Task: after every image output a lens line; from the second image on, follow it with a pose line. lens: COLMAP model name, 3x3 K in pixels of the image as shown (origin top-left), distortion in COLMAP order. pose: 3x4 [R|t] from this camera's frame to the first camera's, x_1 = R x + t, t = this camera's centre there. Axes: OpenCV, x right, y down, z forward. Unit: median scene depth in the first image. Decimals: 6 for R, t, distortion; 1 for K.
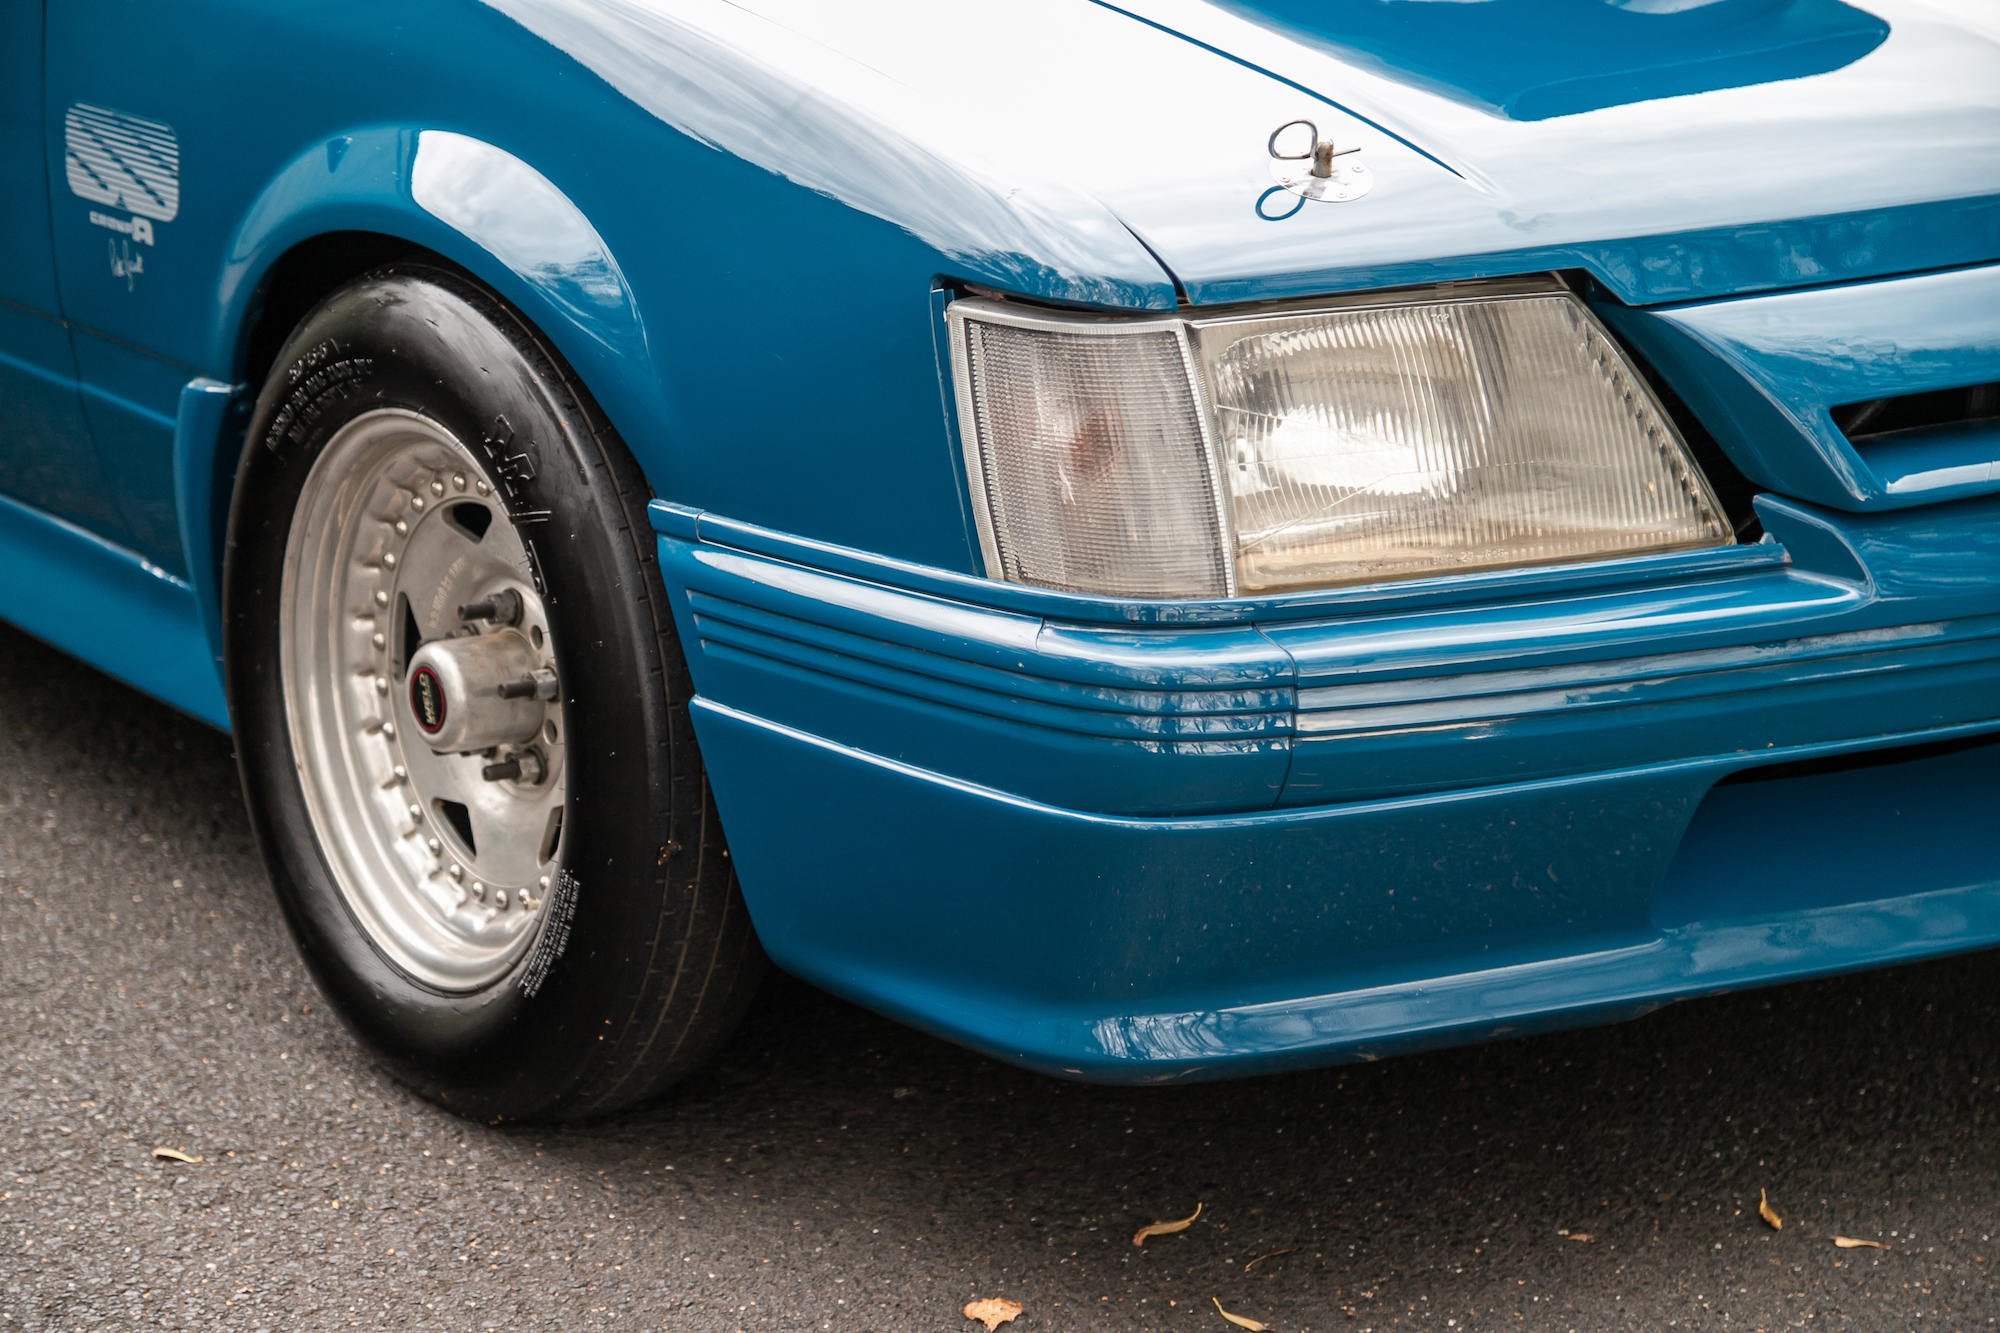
lens RADIAL K [[4734.2, 0, 1006.9], [0, 4734.2, 678.7], [0, 0, 1]] dist [0.293953, 0.000000]
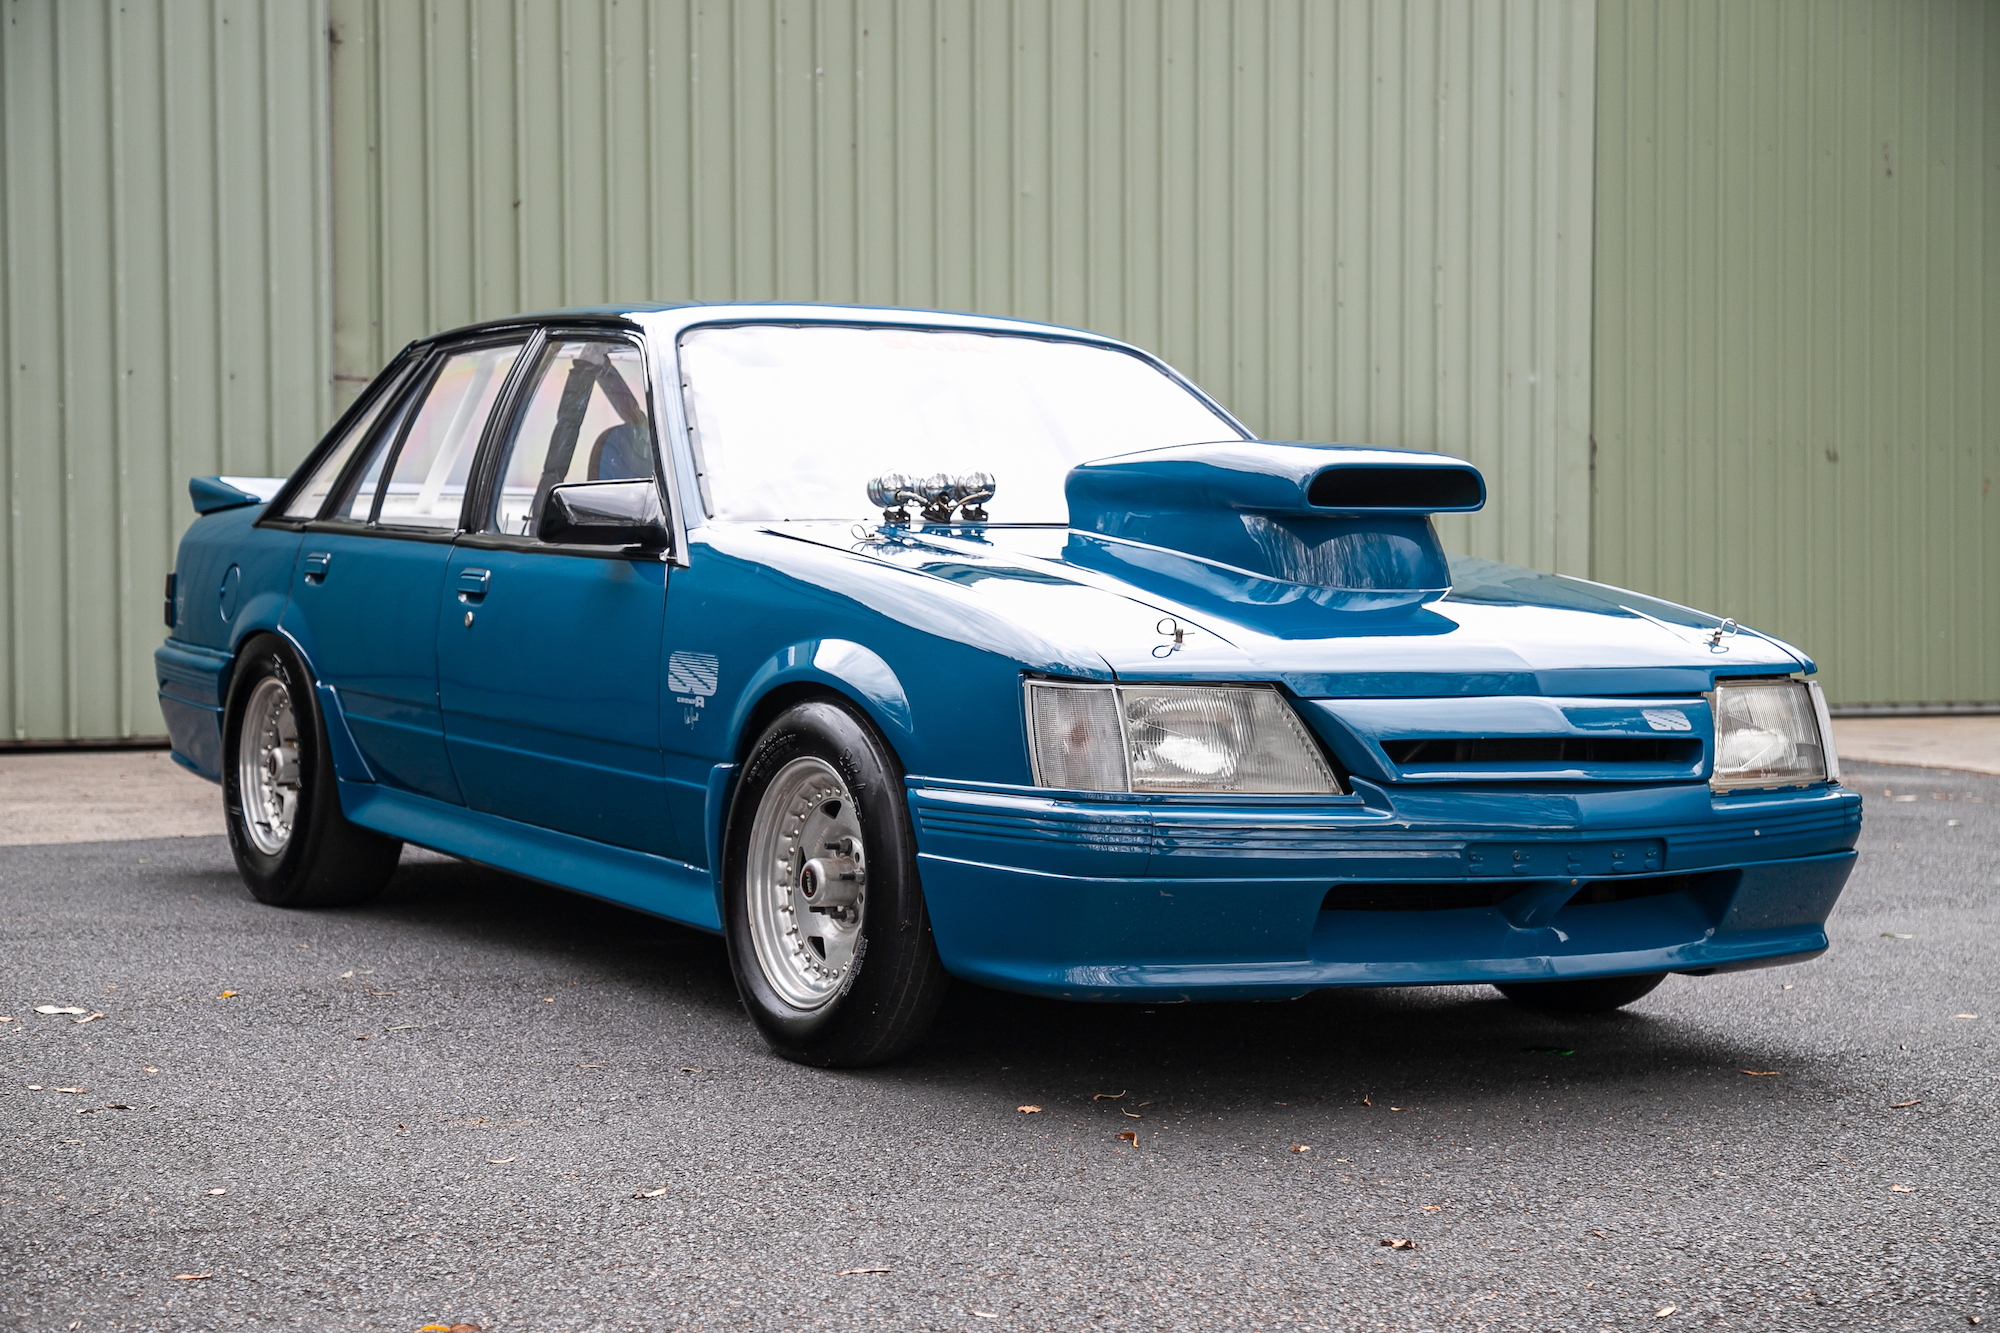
lens RADIAL K [[3371.0, 0, 1012.9], [0, 3371.0, 684.7], [0, 0, 1]] dist [0.398937, 0.000000]
pose [[0.997227, 0.034094, -0.066154, 0.087199], [-0.047384, 0.976314, -0.211106, 0.263472], [0.057390, 0.213655, 0.975222, -0.653409]]
